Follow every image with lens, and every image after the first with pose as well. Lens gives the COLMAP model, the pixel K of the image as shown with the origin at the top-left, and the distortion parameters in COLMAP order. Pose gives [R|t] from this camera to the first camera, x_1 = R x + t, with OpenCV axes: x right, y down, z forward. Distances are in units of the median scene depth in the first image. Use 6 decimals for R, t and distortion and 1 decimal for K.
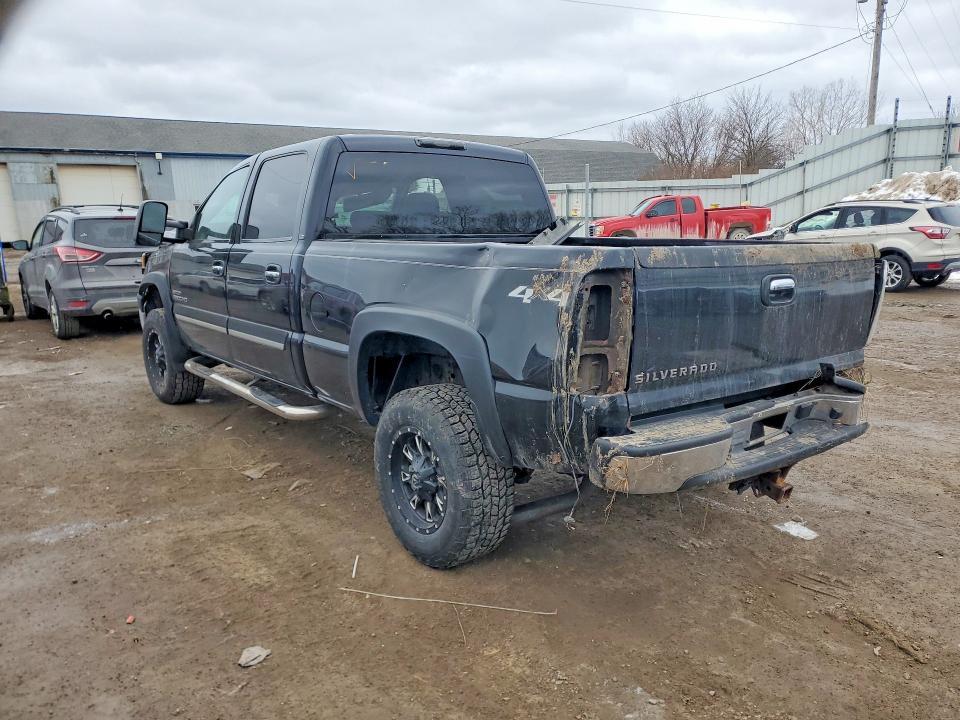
lens RADIAL K [[768.7, 0, 480.0], [0, 768.7, 360.0], [0, 0, 1]] dist [0.028158, -0.004875]
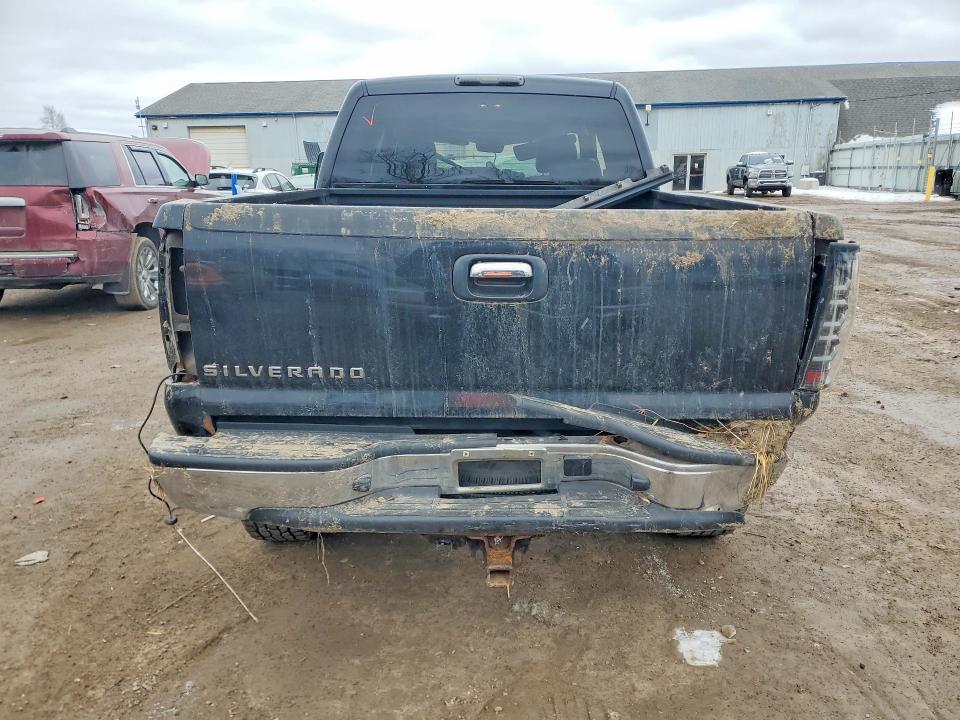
lens RADIAL K [[747.7, 0, 470.6], [0, 747.7, 357.5], [0, 0, 1]] dist [0.069159, -0.114036]
pose [[0.790097, 0.150649, -0.594181, 0.710614], [-0.111540, 0.988480, 0.102302, -0.079589], [0.602748, -0.014554, 0.797799, 0.437599]]
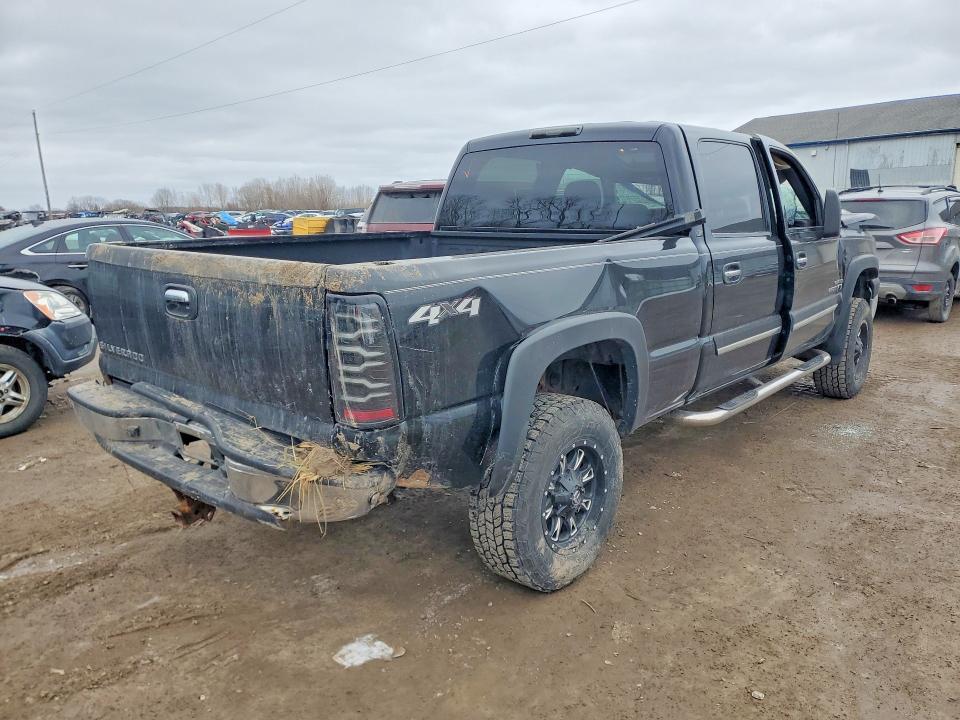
lens RADIAL K [[739.9, 0, 480.4], [0, 739.9, 339.1], [0, 0, 1]] dist [-0.003292, 0.007483]
pose [[0.200000, 0.180712, -0.962987, 1.240661], [-0.166036, 0.974880, 0.148460, -0.222426], [0.965625, 0.130198, 0.224981, 1.077947]]
